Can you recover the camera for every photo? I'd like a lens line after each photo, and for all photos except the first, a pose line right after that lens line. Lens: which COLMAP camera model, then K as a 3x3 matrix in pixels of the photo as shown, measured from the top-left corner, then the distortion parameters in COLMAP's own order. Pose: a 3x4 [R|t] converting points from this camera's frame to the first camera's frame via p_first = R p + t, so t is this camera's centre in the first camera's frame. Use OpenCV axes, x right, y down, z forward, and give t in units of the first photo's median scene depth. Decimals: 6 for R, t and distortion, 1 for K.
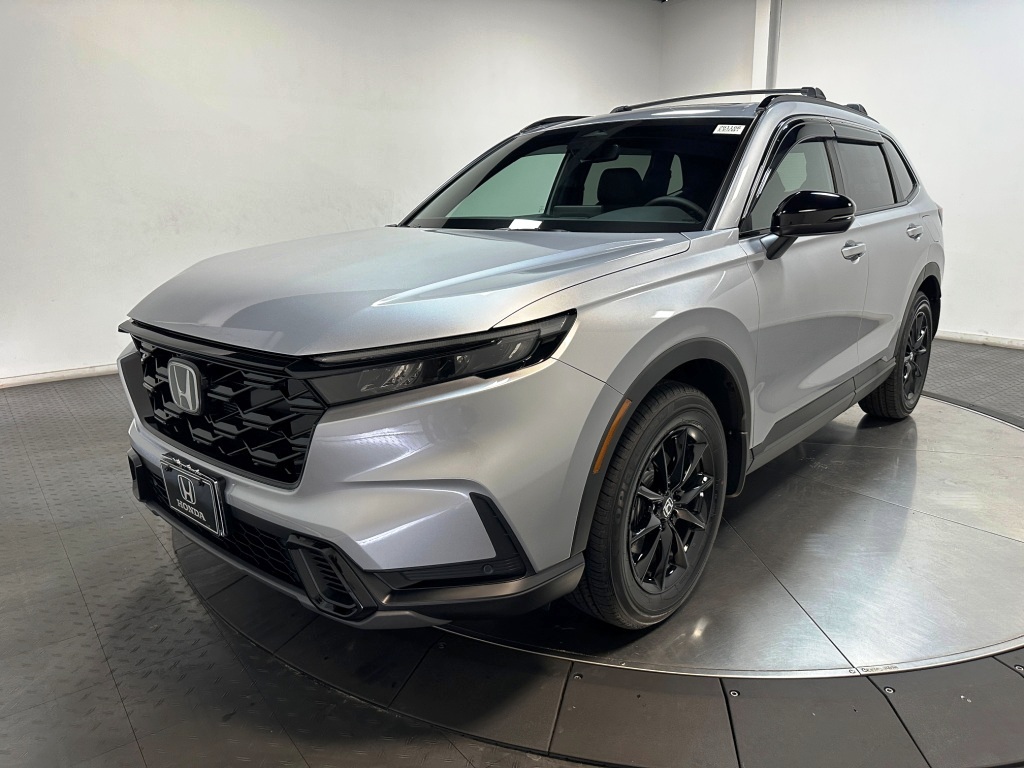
lens RADIAL K [[709.9, 0, 520.5], [0, 709.9, 397.8], [0, 0, 1]] dist [0.019471, -0.042692]
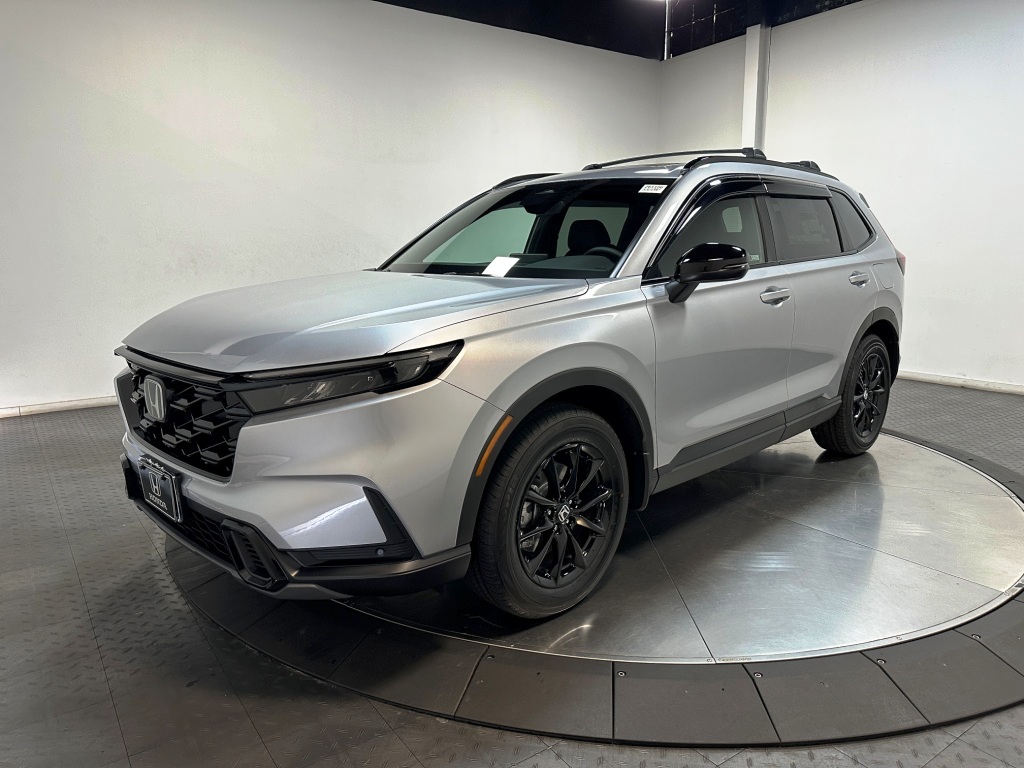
lens RADIAL K [[709.9, 0, 517.6], [0, 709.9, 395.2], [0, 0, 1]] dist [0.019471, -0.042692]
pose [[0.998140, 0.017276, -0.058471, 0.174589], [-0.020815, 0.997953, -0.060462, 0.029816], [0.057307, 0.061567, 0.996456, -0.147206]]
